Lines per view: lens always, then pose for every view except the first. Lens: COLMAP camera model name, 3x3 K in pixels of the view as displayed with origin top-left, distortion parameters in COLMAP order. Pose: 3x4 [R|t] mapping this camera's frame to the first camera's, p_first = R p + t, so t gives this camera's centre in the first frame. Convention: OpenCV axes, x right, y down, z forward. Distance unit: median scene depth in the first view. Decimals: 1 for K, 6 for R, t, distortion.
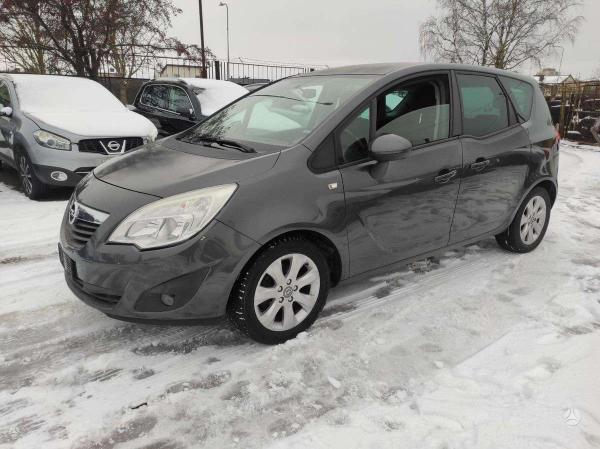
lens RADIAL K [[415.5, 0, 298.2], [0, 415.5, 239.0], [0, 0, 1]] dist [0.071833, -0.058051]
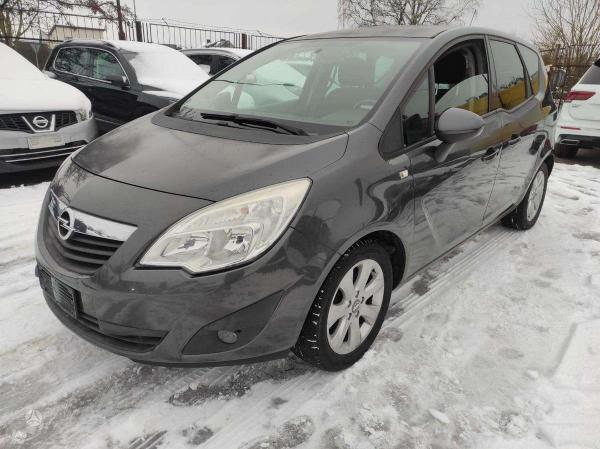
lens RADIAL K [[415.5, 0, 298.2], [0, 415.5, 239.0], [0, 0, 1]] dist [0.071833, -0.058051]
pose [[0.982054, -0.060714, 0.178562, -0.270863], [0.049228, 0.996465, 0.068072, -0.064993], [-0.182063, -0.058060, 0.981571, 0.217461]]
